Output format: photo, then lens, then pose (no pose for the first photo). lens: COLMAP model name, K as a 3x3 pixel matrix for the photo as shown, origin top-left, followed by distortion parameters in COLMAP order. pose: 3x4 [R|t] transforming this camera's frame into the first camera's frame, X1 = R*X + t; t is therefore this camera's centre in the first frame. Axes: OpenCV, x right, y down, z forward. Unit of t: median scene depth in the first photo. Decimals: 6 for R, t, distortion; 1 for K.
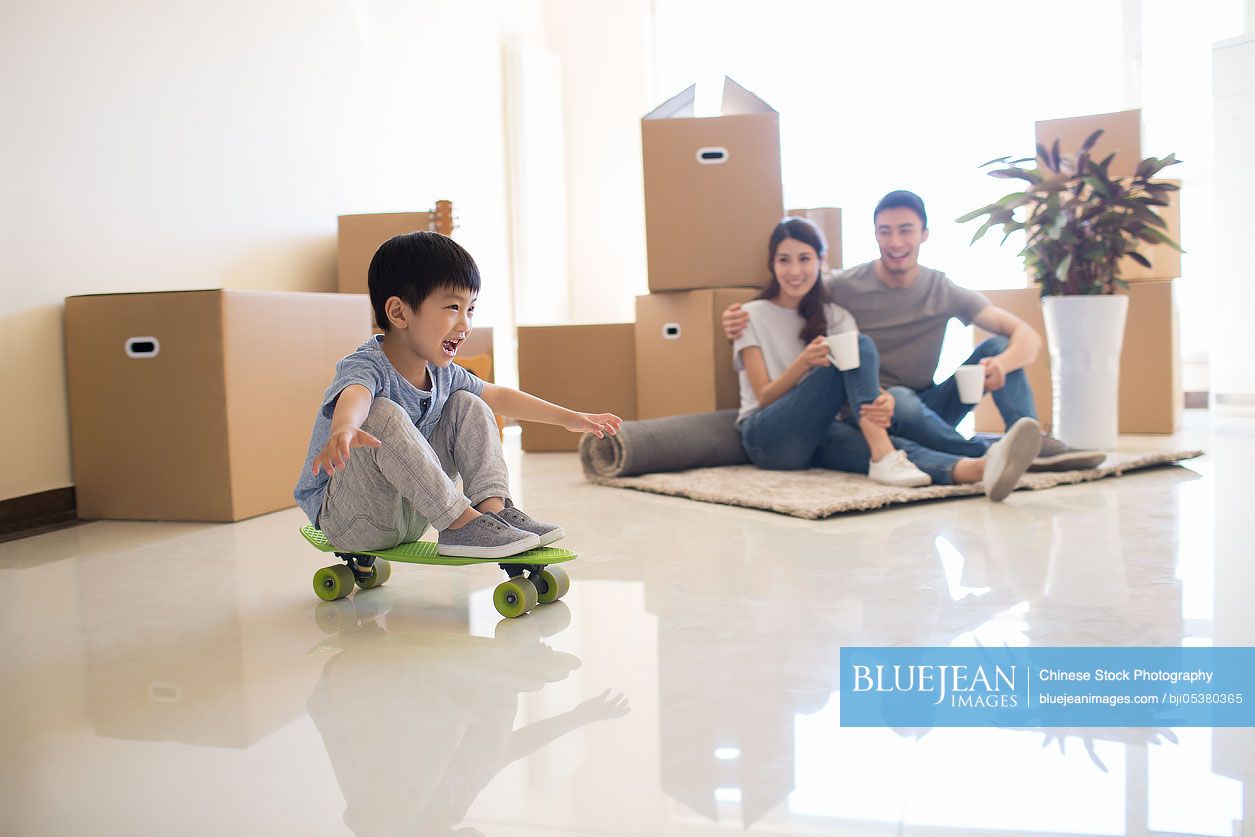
lens RADIAL K [[1281.6, 0, 627.5], [0, 1281.6, 418.5], [0, 0, 1]] dist [-0.062570, -0.004580]
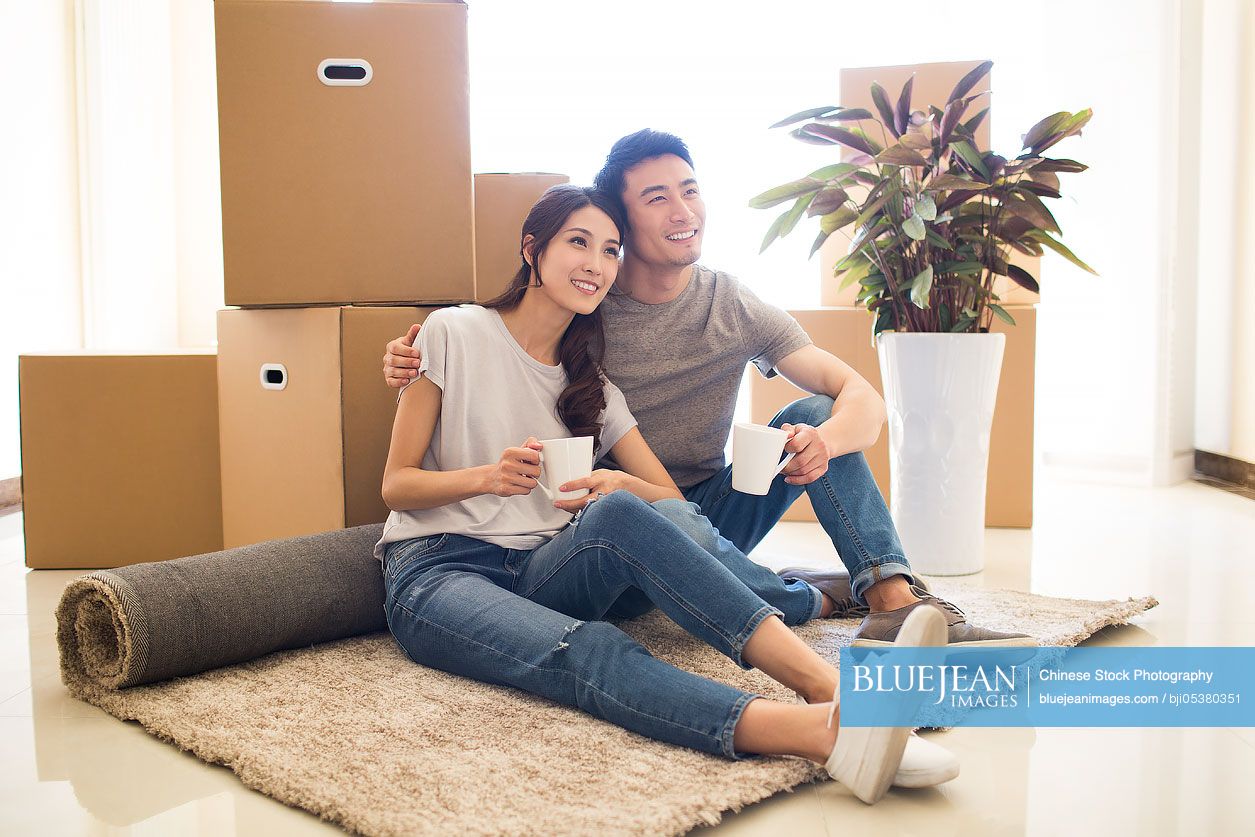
lens RADIAL K [[1281.6, 0, 627.5], [0, 1281.6, 418.5], [0, 0, 1]] dist [-0.062570, -0.004580]
pose [[0.974646, 0.010275, 0.223517, 0.062379], [-0.011029, 0.999937, 0.002125, -0.052741], [-0.223481, -0.004536, 0.974698, 0.412205]]
